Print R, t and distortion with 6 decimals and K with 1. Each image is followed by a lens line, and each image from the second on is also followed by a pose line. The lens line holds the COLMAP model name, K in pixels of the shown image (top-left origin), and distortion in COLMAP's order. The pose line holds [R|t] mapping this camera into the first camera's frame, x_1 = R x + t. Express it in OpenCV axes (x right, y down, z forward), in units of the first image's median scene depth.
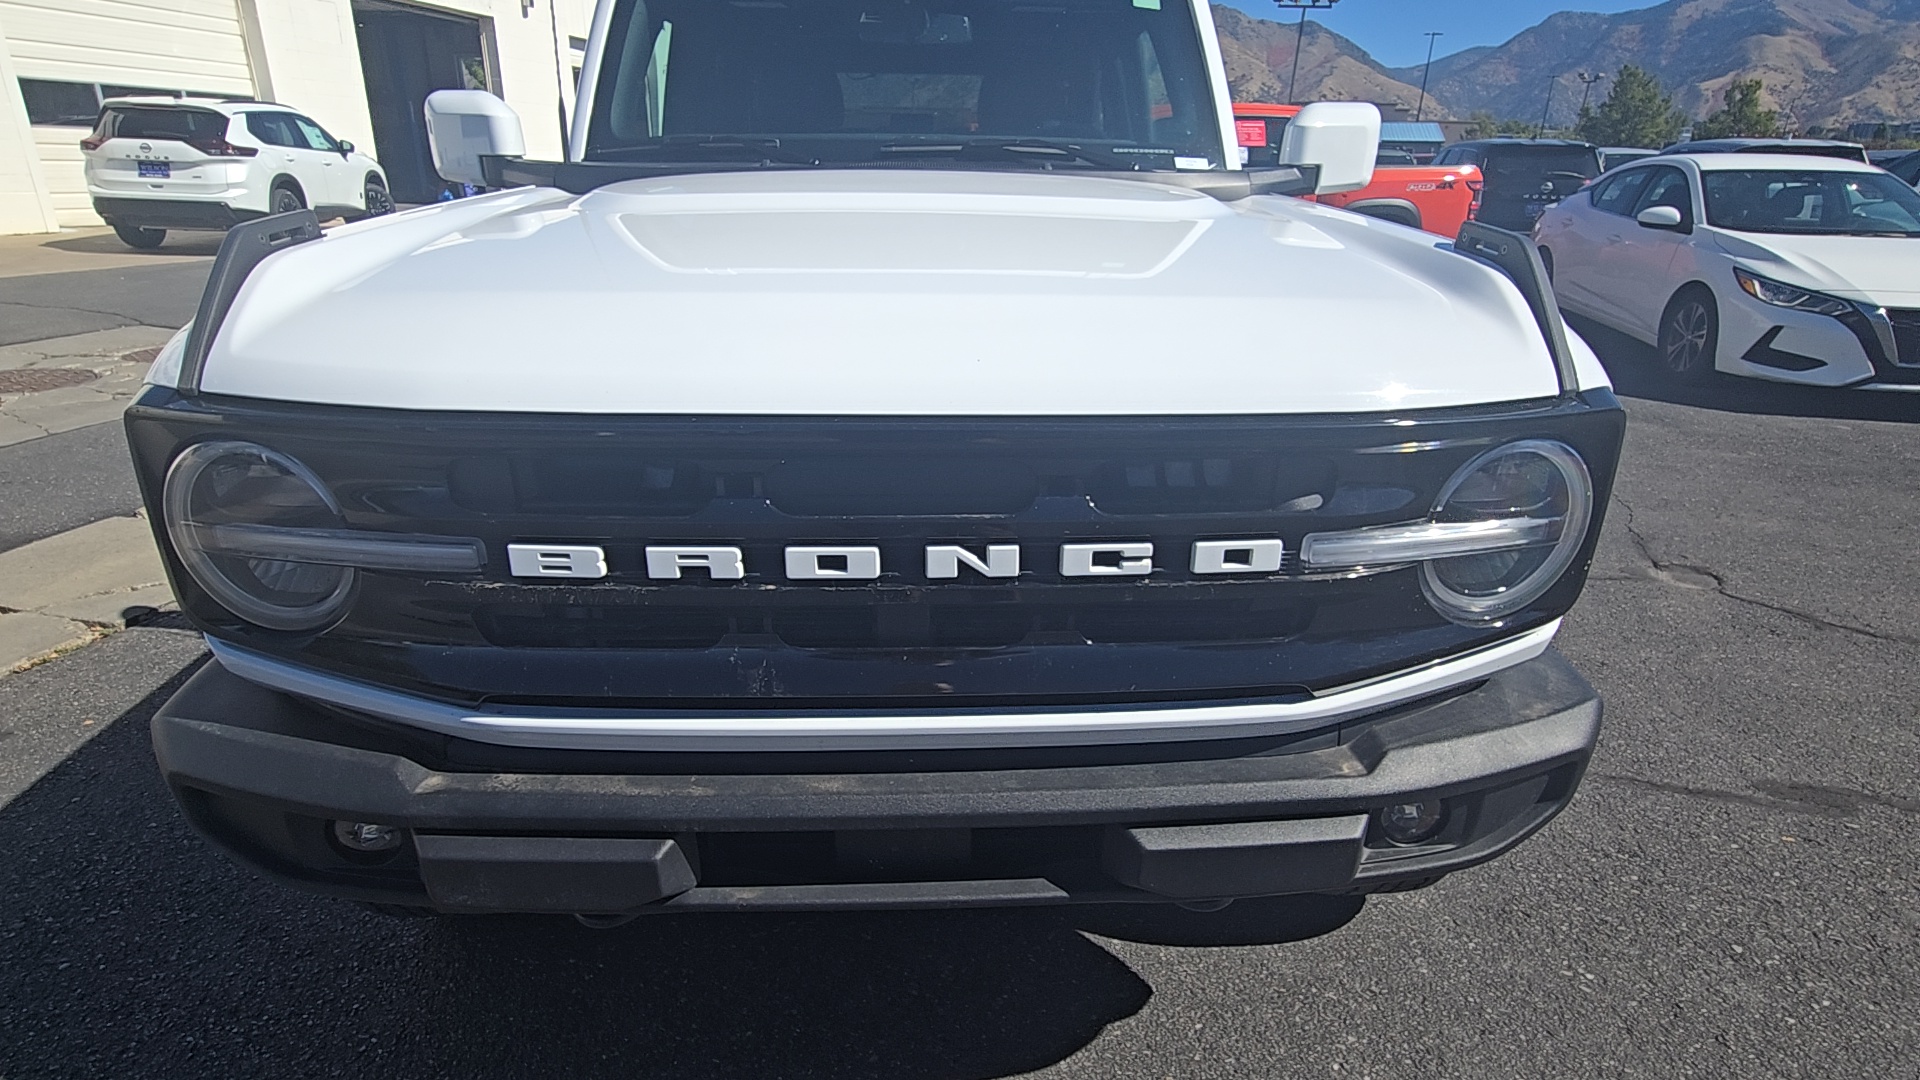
lens RADIAL K [[969.8, 0, 962.5], [0, 969.8, 550.6], [0, 0, 1]] dist [0.006554, -0.003983]
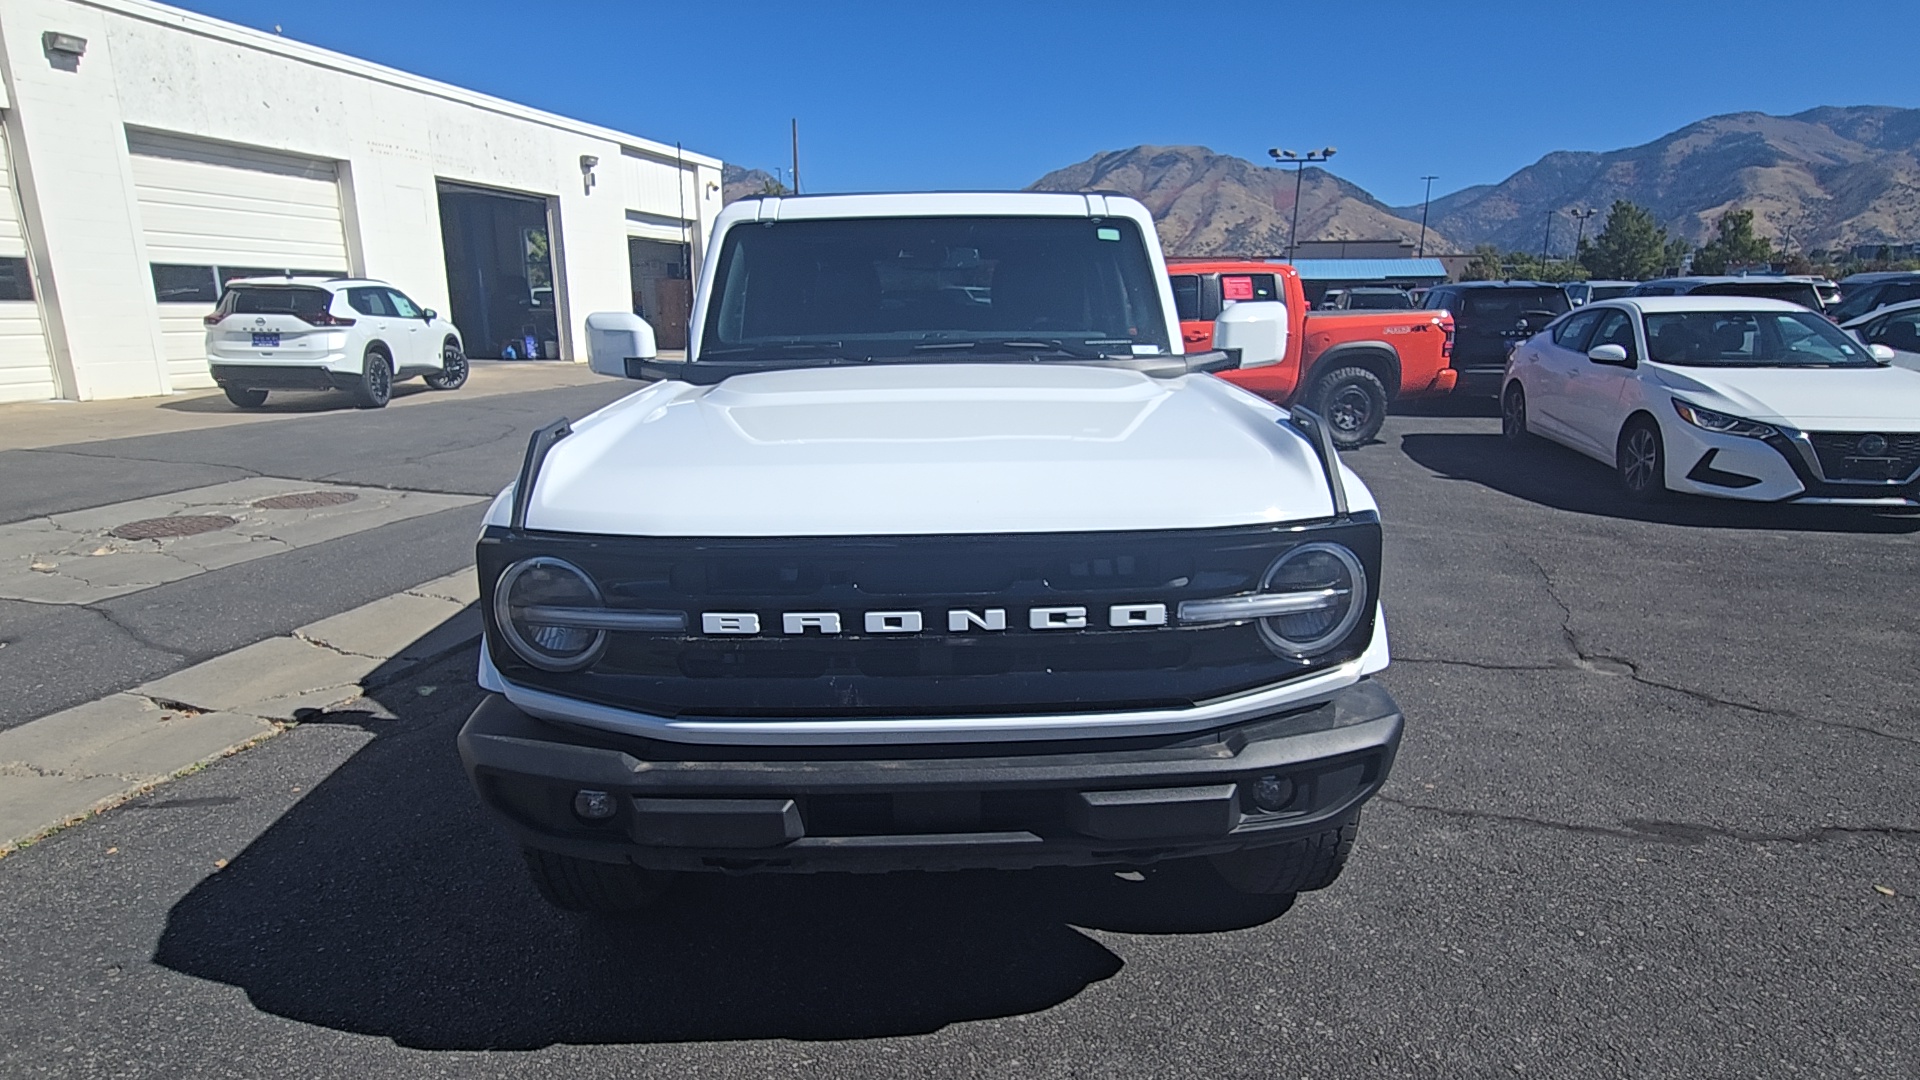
lens RADIAL K [[969.8, 0, 962.4], [0, 969.8, 552.3], [0, 0, 1]] dist [0.006554, -0.003983]
pose [[0.999445, -0.017820, -0.028146, 0.016548], [0.014023, 0.991443, -0.129783, 0.053406], [0.030218, 0.129316, 0.991143, -0.319558]]
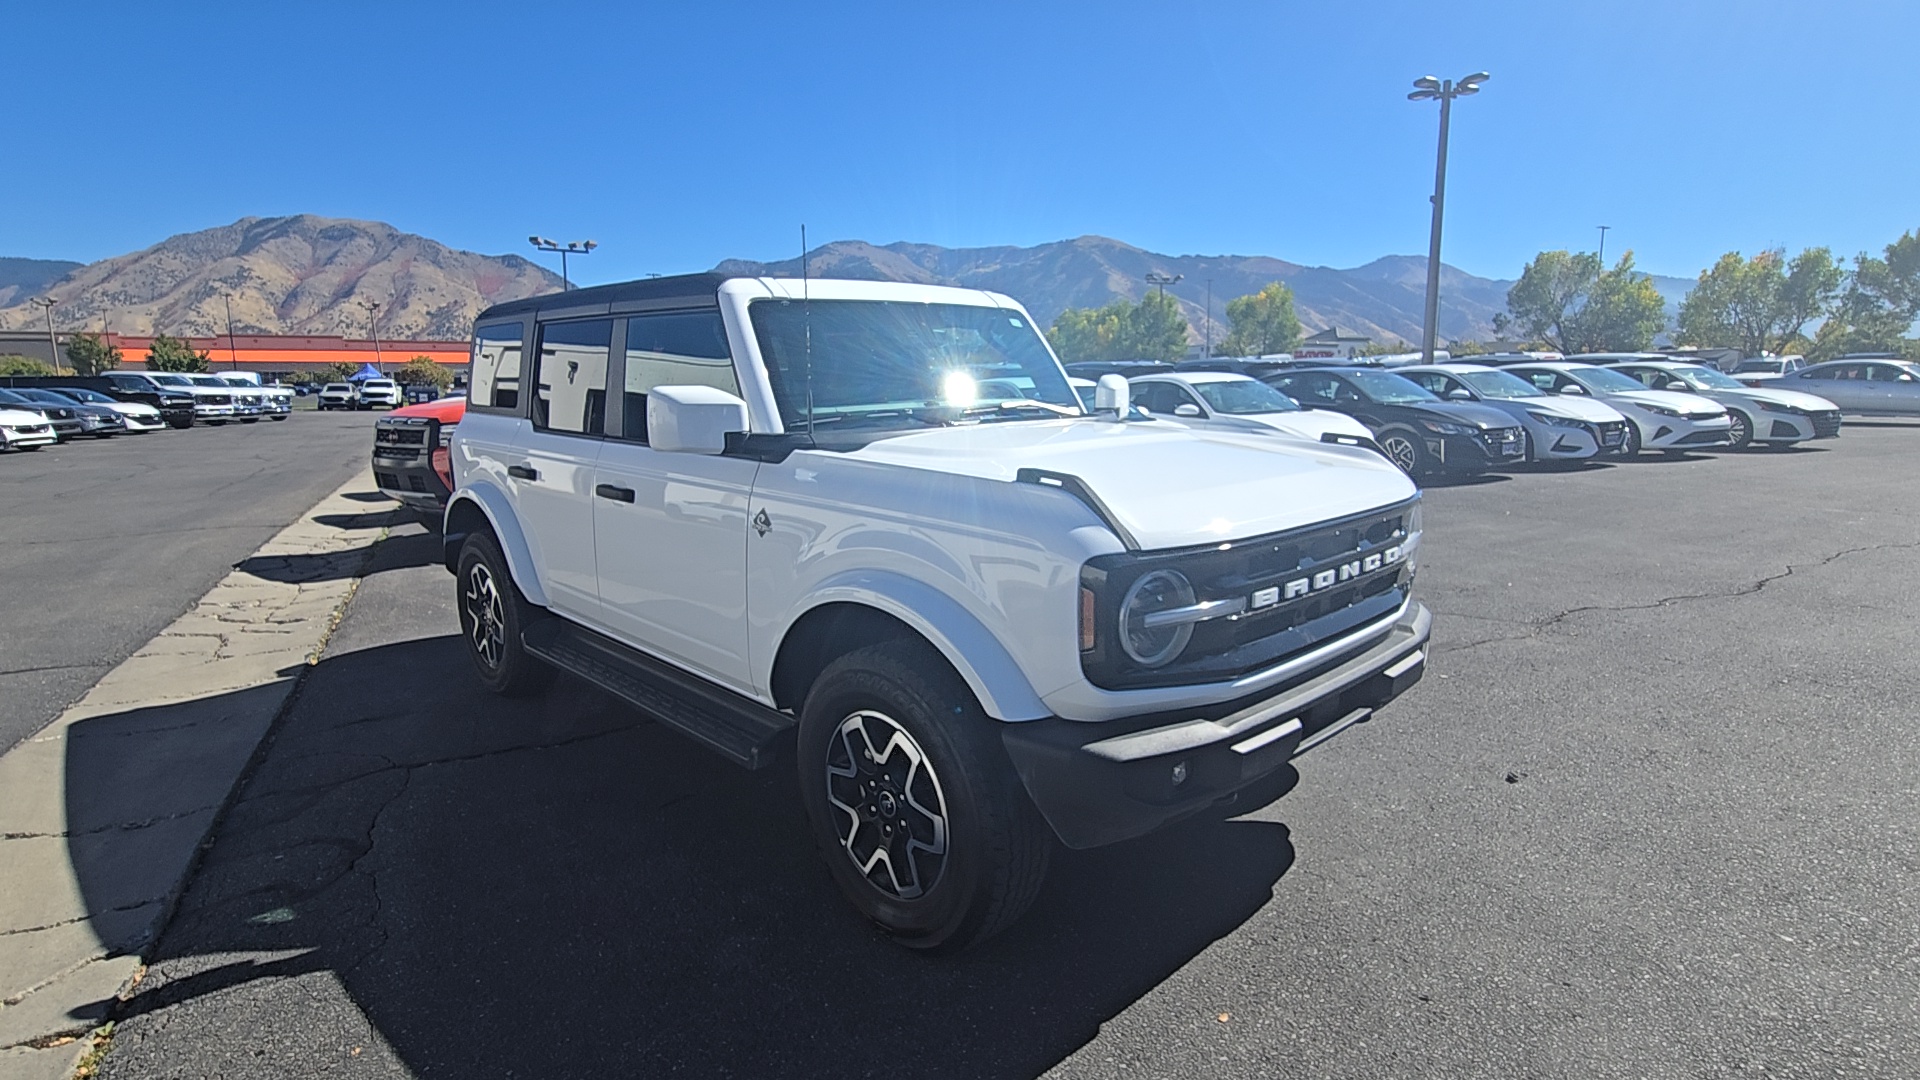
lens RADIAL K [[969.8, 0, 962.2], [0, 969.8, 554.7], [0, 0, 1]] dist [0.006554, -0.003983]
pose [[0.750135, -0.146236, 0.644912, -1.150090], [0.272943, 0.956764, -0.100526, -0.024130], [-0.602328, 0.251432, 0.757616, -0.161112]]
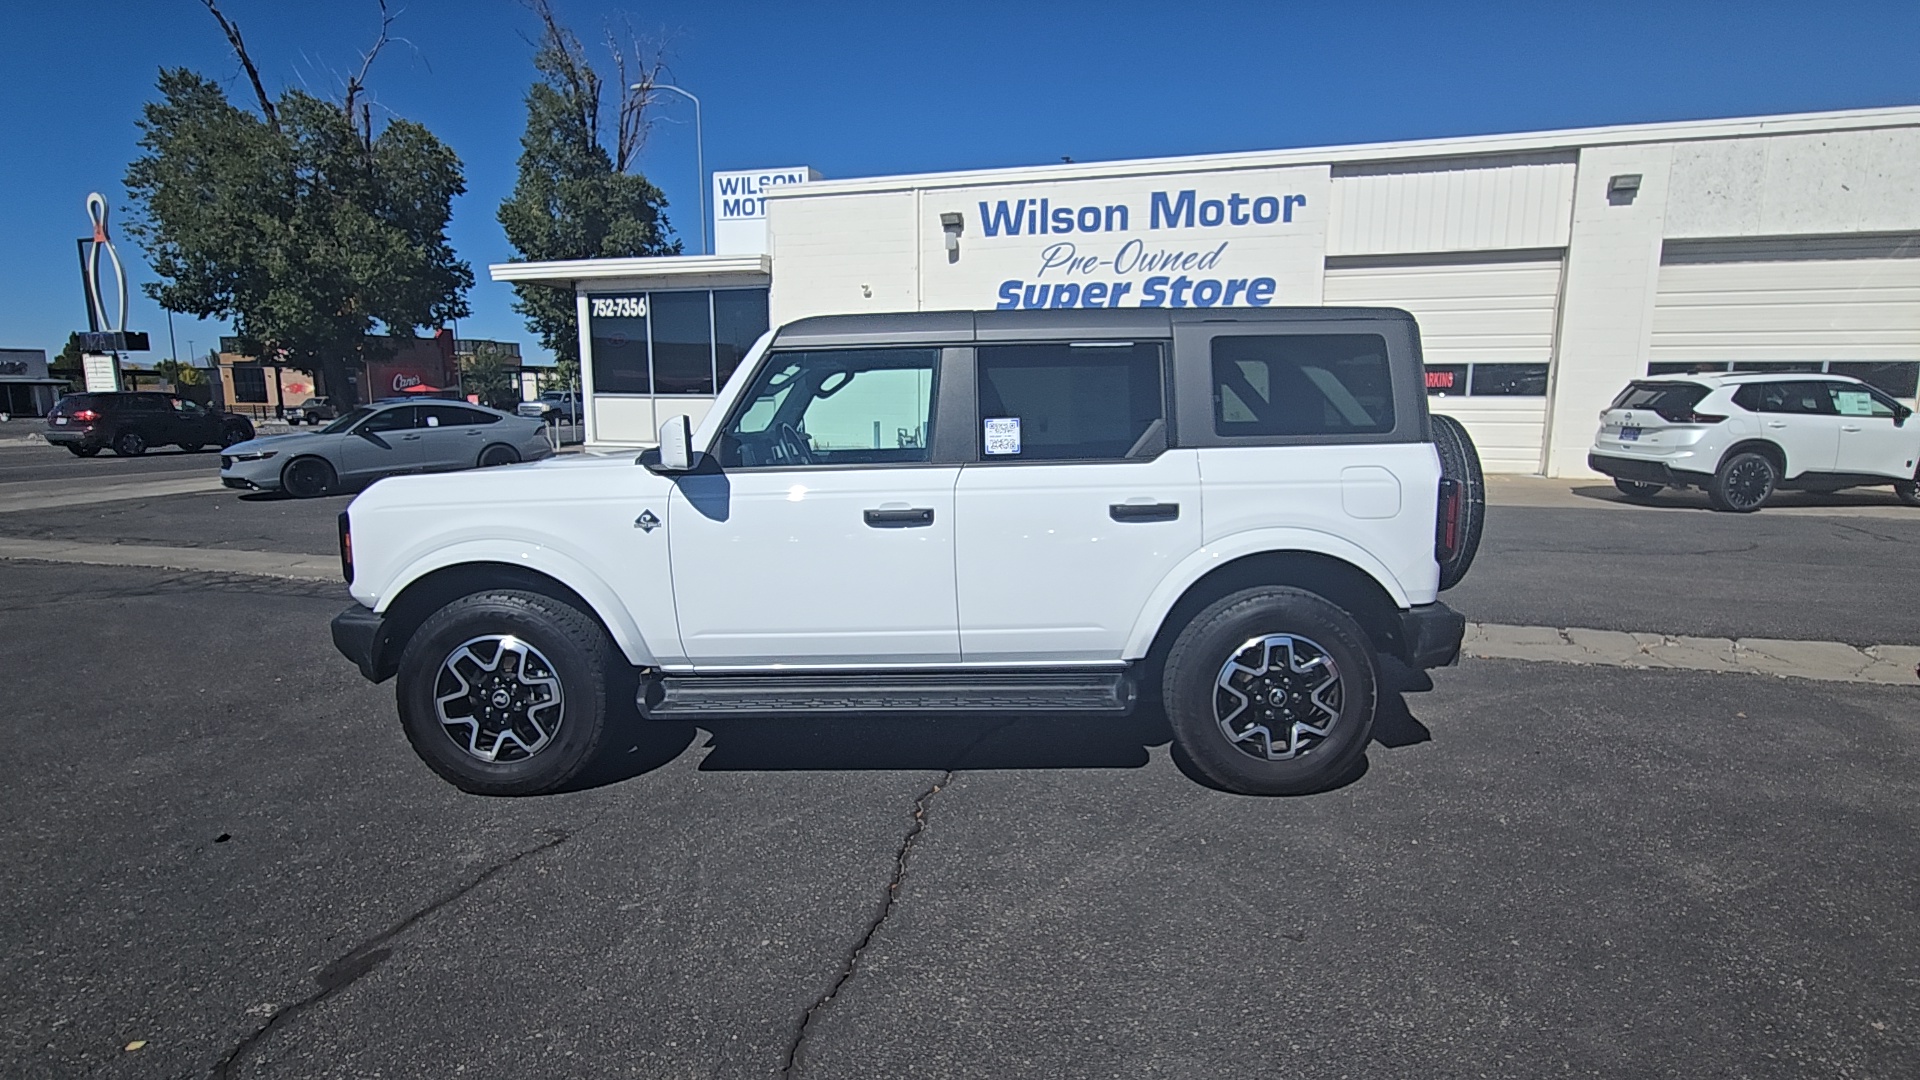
lens RADIAL K [[969.8, 0, 956.5], [0, 969.8, 547.7], [0, 0, 1]] dist [0.006554, -0.003983]
pose [[-0.059361, 0.131319, -0.989561, 2.061519], [-0.370428, 0.917632, 0.143994, -0.698590], [0.926962, 0.375109, -0.005827, 1.601185]]
